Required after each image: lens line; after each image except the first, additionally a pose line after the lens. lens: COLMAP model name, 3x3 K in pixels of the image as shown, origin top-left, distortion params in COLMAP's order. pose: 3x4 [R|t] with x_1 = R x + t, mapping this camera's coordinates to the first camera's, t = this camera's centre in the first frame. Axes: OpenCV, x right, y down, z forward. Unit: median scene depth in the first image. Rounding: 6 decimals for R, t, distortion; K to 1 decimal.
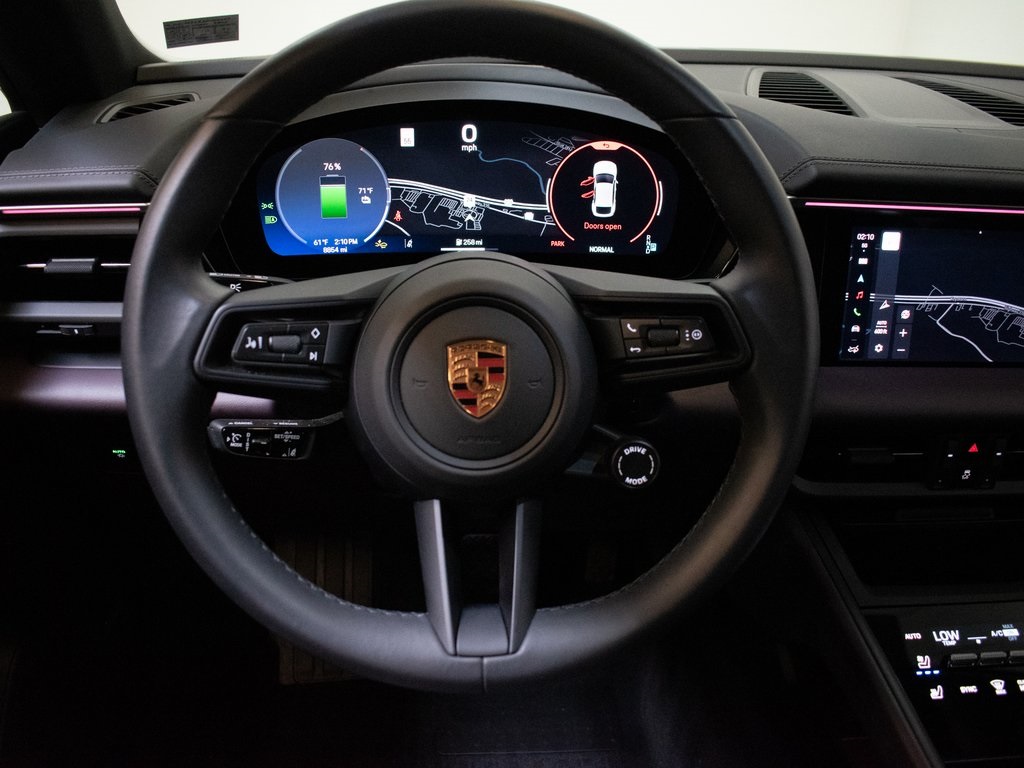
lens RADIAL K [[875.4, 0, 515.8], [0, 875.4, 375.5], [0, 0, 1]] dist [-0.096112, 0.008192]
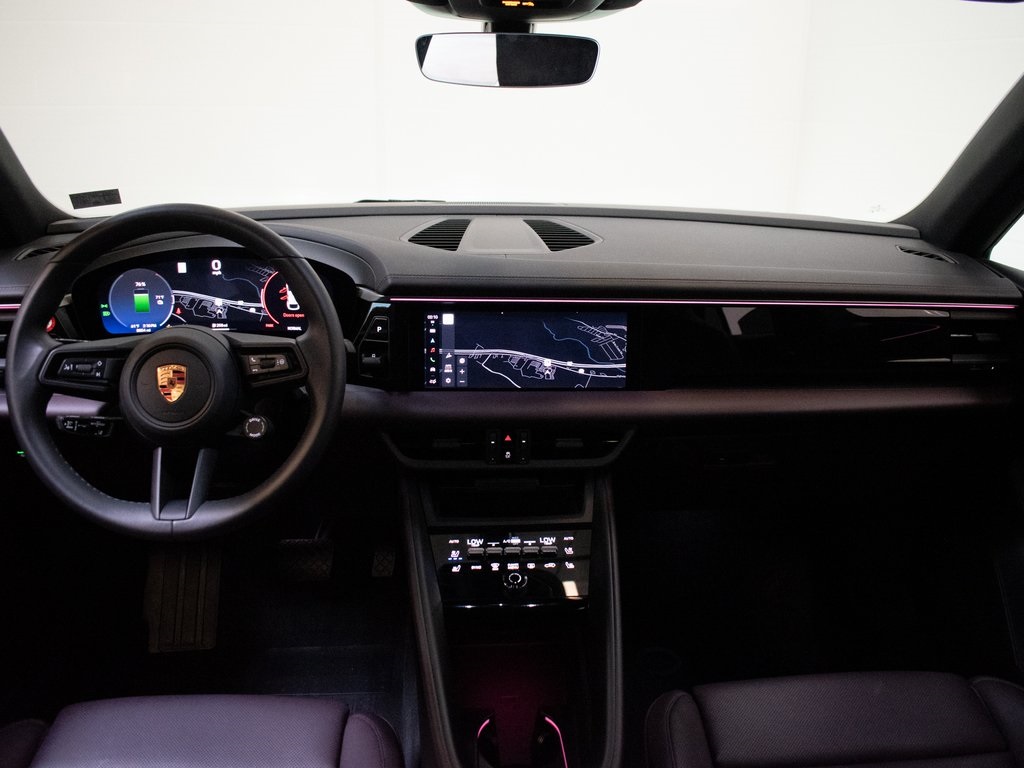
lens RADIAL K [[875.4, 0, 521.4], [0, 875.4, 380.0], [0, 0, 1]] dist [-0.096112, 0.008192]
pose [[0.999571, -0.012835, 0.026338, 0.527298], [0.015993, 0.992225, -0.123428, 0.189025], [-0.024549, 0.123796, 0.992004, -0.761815]]
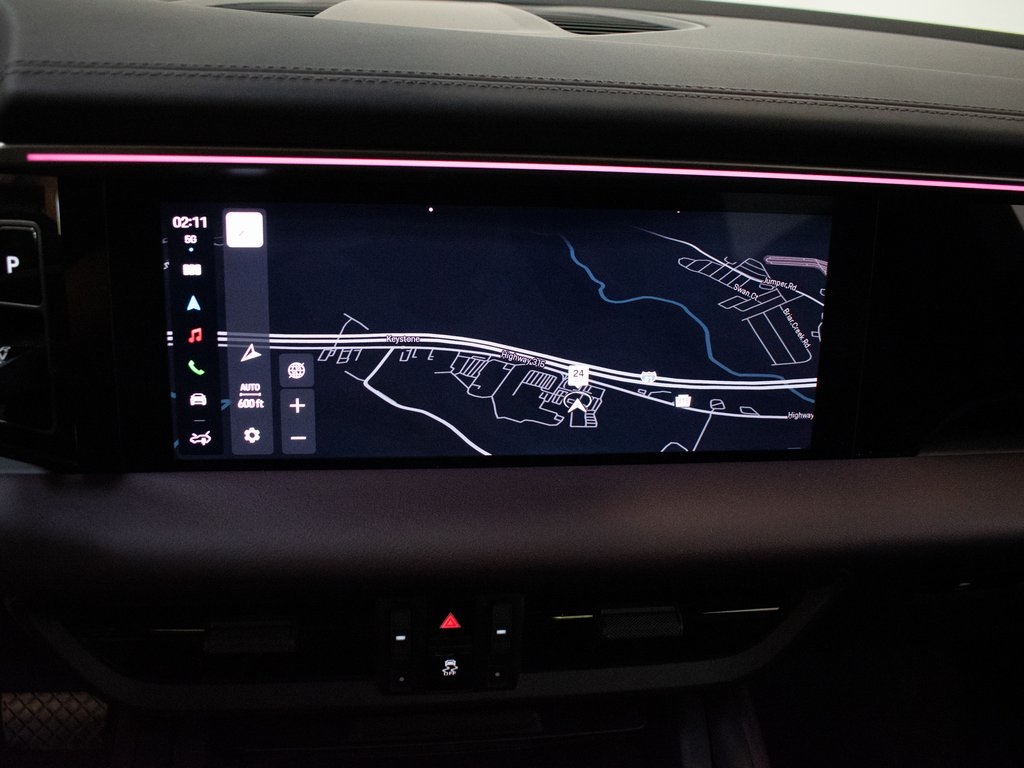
lens RADIAL K [[893.2, 0, 509.0], [0, 893.2, 381.4], [0, 0, 1]] dist [-0.103085, 0.002830]
pose [[0.996667, -0.012348, 0.080637, 0.539379], [0.015269, 0.999246, -0.035710, -0.043383], [-0.080135, 0.036823, 0.996104, 0.453322]]
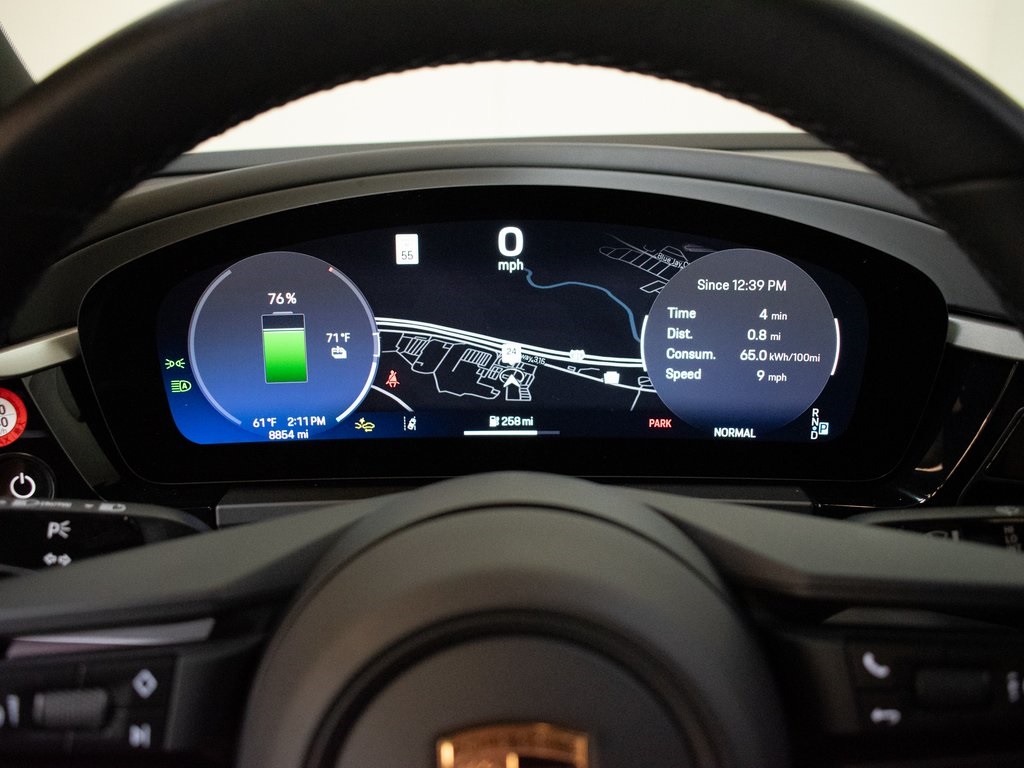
lens RADIAL K [[875.4, 0, 513.7], [0, 875.4, 386.8], [0, 0, 1]] dist [-0.096112, 0.008192]
pose [[0.997914, -0.004324, -0.064412, -0.013433], [-0.003872, 0.991950, -0.126570, -0.104052], [0.064441, 0.126555, 0.989864, 0.419613]]
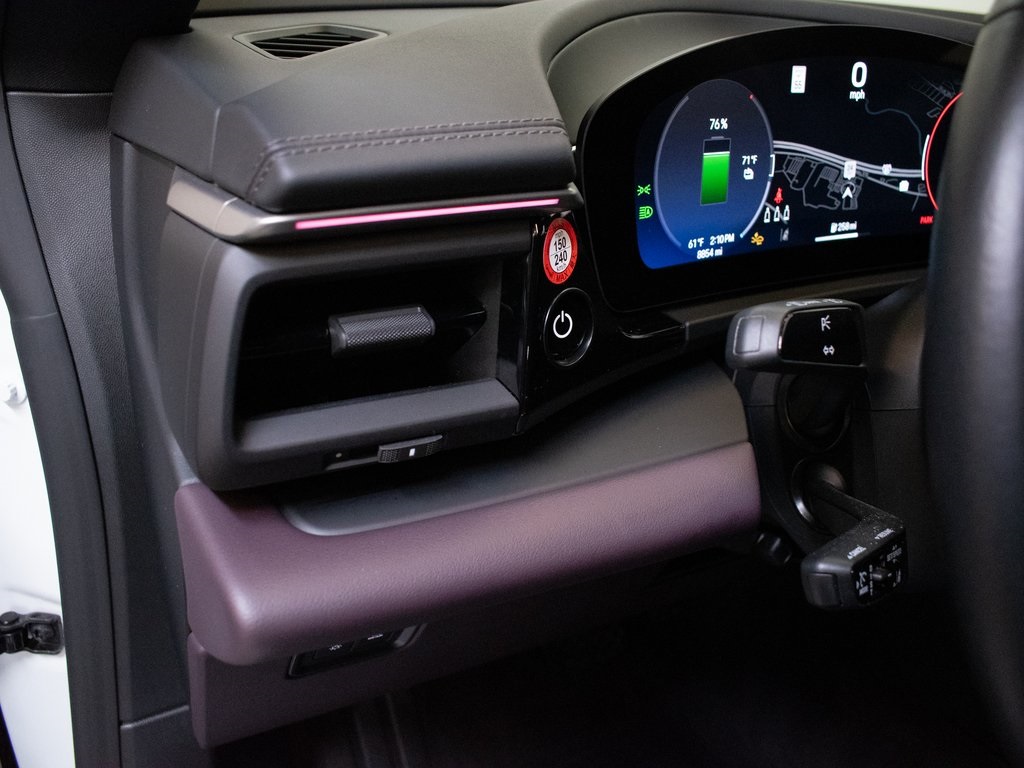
lens RADIAL K [[875.4, 0, 511.3], [0, 875.4, 381.7], [0, 0, 1]] dist [-0.096112, 0.008192]
pose [[0.907954, -0.157420, 0.388380, -0.626427], [0.155317, 0.987171, 0.037025, -0.098507], [-0.389226, 0.026705, 0.920755, 0.469562]]
